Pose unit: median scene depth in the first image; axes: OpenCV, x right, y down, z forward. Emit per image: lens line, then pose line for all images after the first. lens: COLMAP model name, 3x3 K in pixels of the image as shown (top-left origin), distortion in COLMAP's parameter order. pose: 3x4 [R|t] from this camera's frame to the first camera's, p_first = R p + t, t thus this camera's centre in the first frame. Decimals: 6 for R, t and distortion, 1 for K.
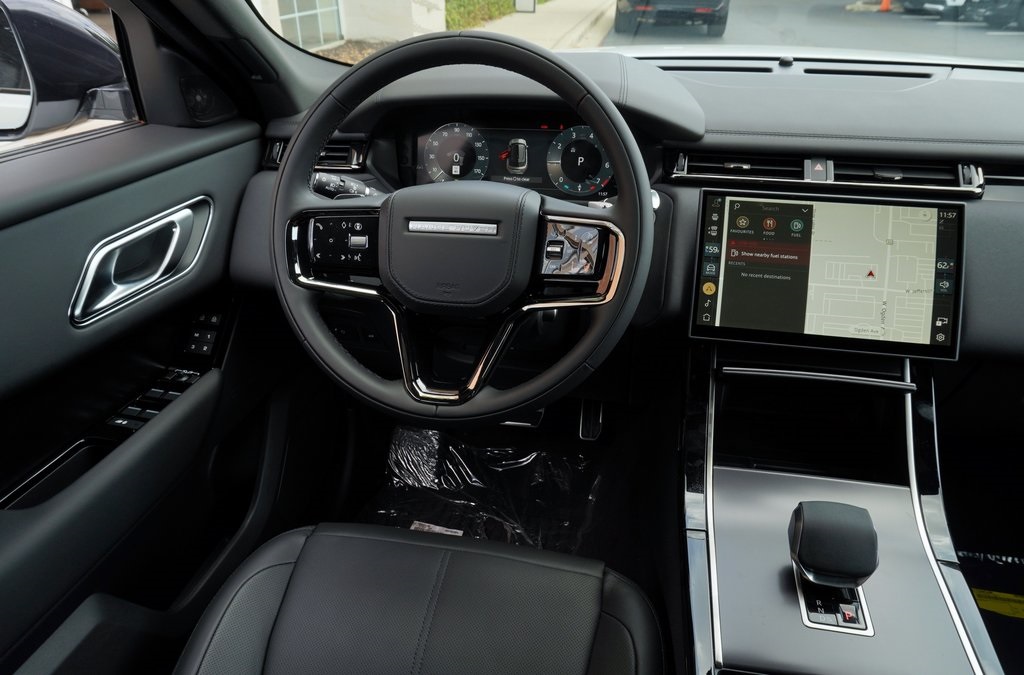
lens RADIAL K [[699.7, 0, 507.7], [0, 699.7, 338.1], [0, 0, 1]] dist [-0.039803, 0.042858]
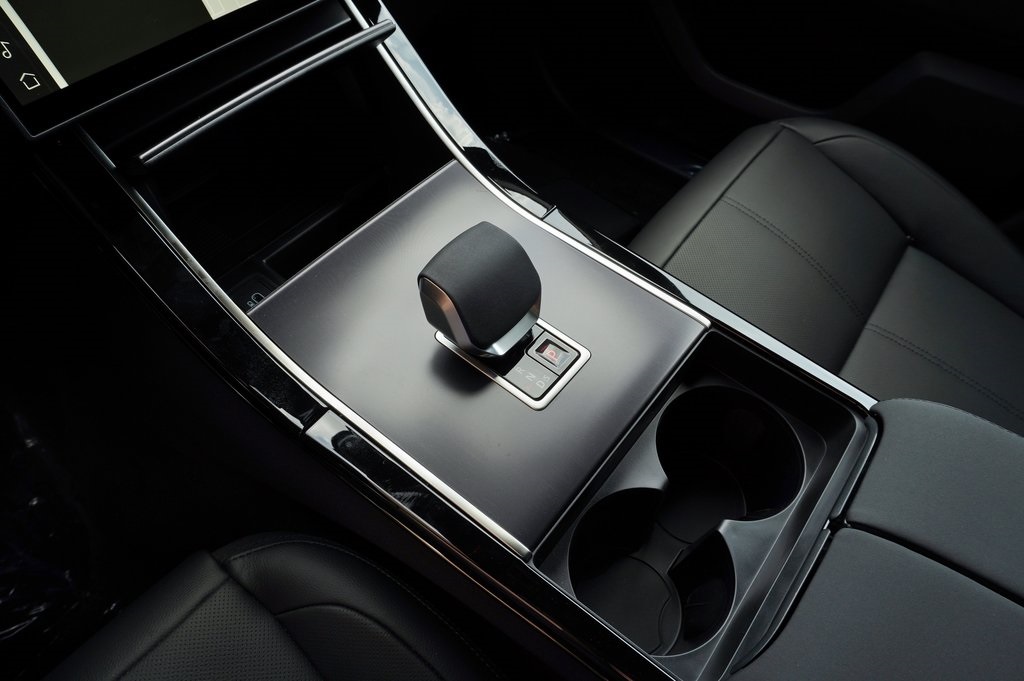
lens RADIAL K [[699.7, 0, 512.8], [0, 699.7, 348.3], [0, 0, 1]] dist [-0.039803, 0.042858]
pose [[0.458183, -0.695508, 0.553477, 0.055122], [0.412691, 0.717956, 0.560559, -0.027735], [-0.787245, -0.028424, 0.615985, 0.454836]]
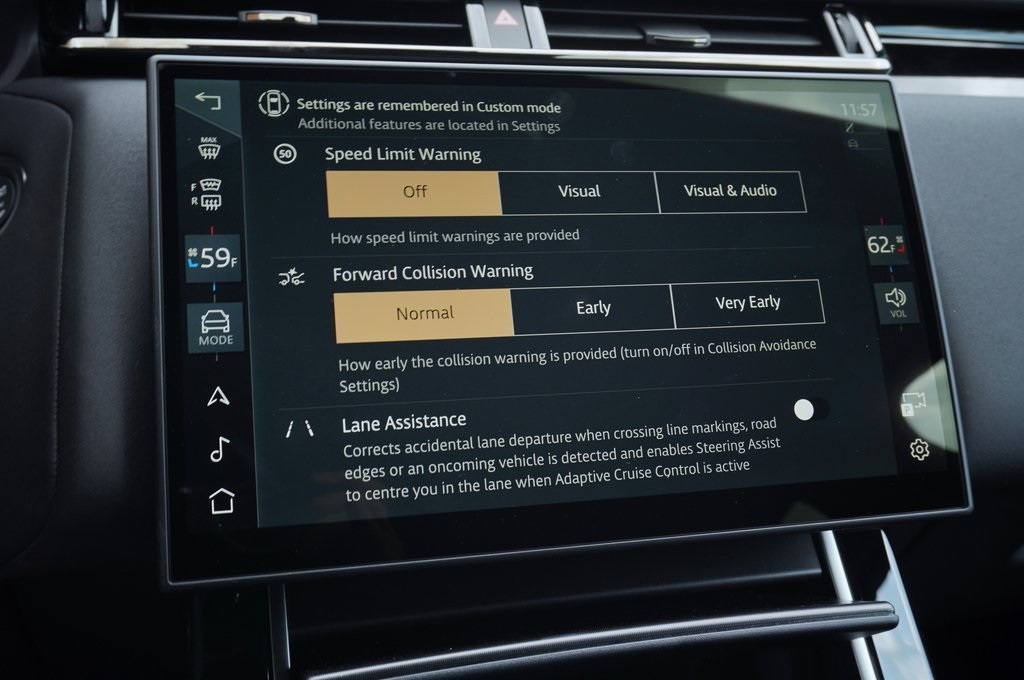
lens RADIAL K [[1038.4, 0, 508.6], [0, 1038.4, 346.5], [0, 0, 1]] dist [0.002453, 0.000000]
pose [[0.901245, -0.105094, 0.420372, 0.217215], [0.160377, 0.982149, -0.098295, -0.030818], [-0.402537, 0.156005, 0.902012, 0.568774]]
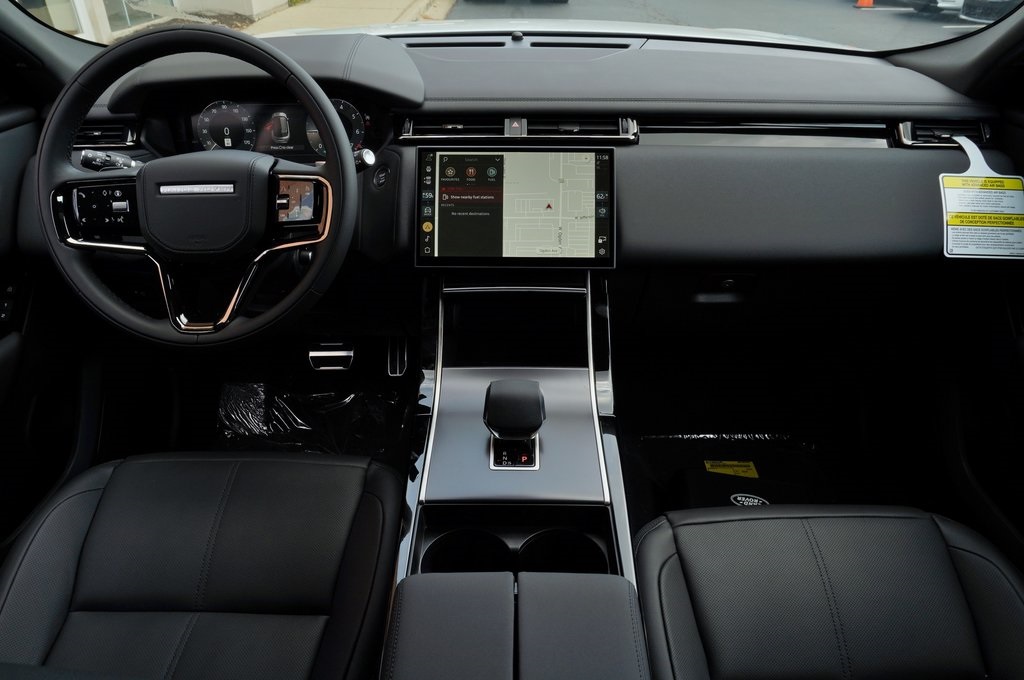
lens RADIAL K [[699.7, 0, 510.1], [0, 699.7, 341.2], [0, 0, 1]] dist [-0.039803, 0.042858]
pose [[0.983629, -0.090886, 0.155611, 0.216158], [0.083898, 0.995173, 0.050914, 0.079425], [-0.159487, -0.037025, 0.986505, -0.257724]]
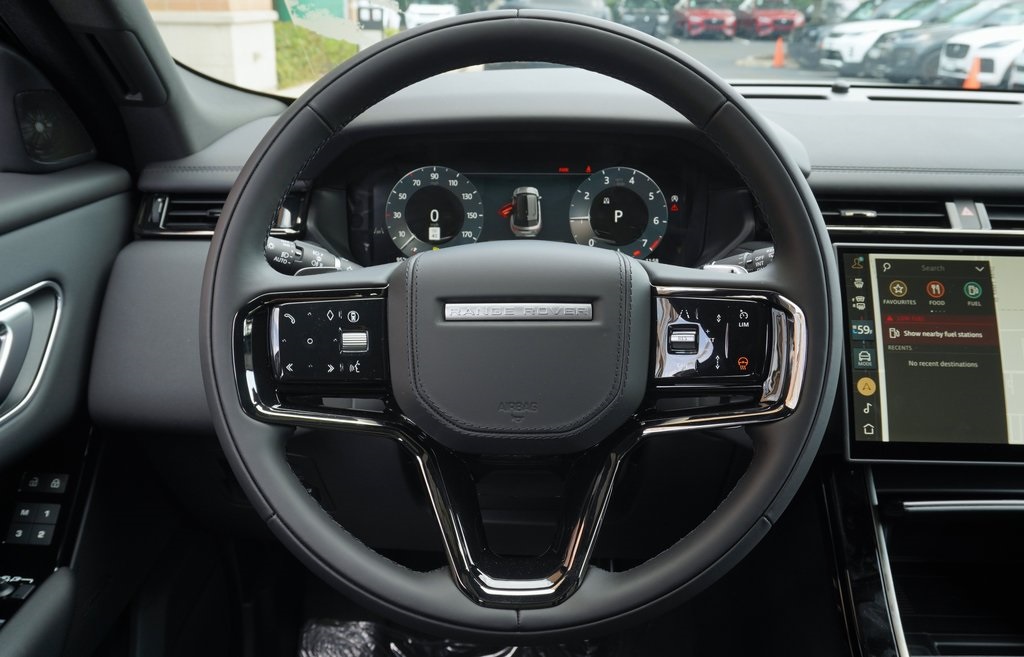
lens RADIAL K [[877.6, 0, 504.5], [0, 877.6, 333.0], [0, 0, 1]] dist [-0.016735, 0.031940]
pose [[0.983745, -0.044299, 0.174024, -0.199707], [0.069233, 0.987737, -0.139934, -0.027007], [-0.165691, 0.149707, 0.974748, 0.214692]]
